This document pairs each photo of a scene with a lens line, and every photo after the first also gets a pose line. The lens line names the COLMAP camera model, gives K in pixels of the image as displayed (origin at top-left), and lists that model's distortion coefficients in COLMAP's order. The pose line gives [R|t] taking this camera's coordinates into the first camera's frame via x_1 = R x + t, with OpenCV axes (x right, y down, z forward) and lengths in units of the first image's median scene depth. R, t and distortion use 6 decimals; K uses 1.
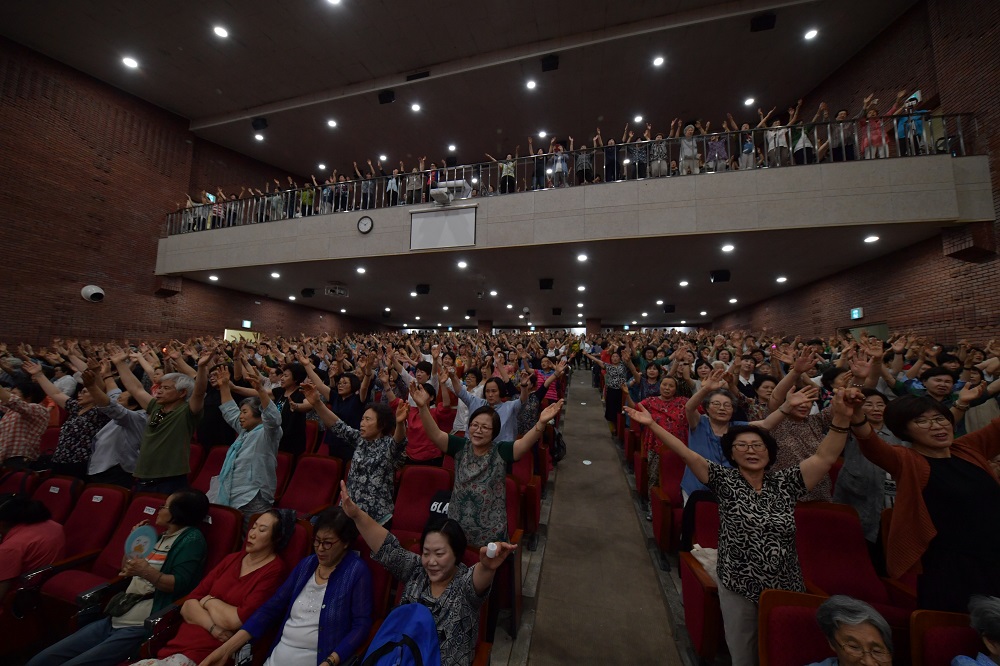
lens RADIAL K [[317.2, 0, 500.0], [0, 317.2, 333.0], [0, 0, 1]] dist [-0.021273, 0.000019]
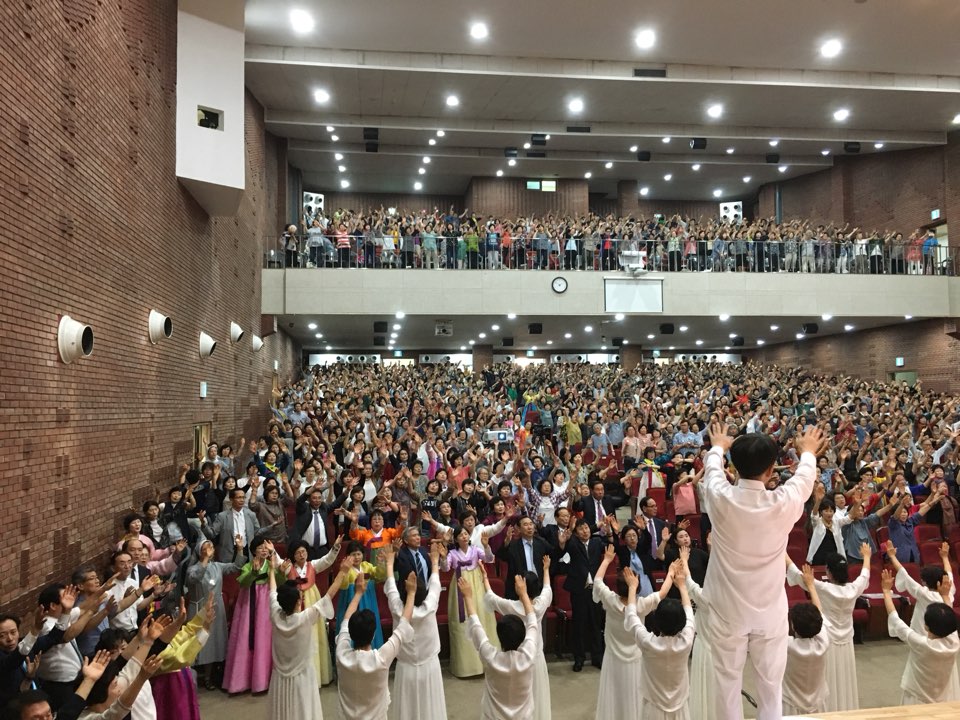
lens RADIAL K [[793.5, 0, 480.0], [0, 793.5, 360.0], [0, 0, 1]] dist [0.000874, 0.003751]
pose [[0.932629, -0.007951, 0.360749, -1.669639], [-0.007853, 0.999073, 0.042322, -0.199685], [-0.360751, -0.042304, 0.931702, -1.453668]]
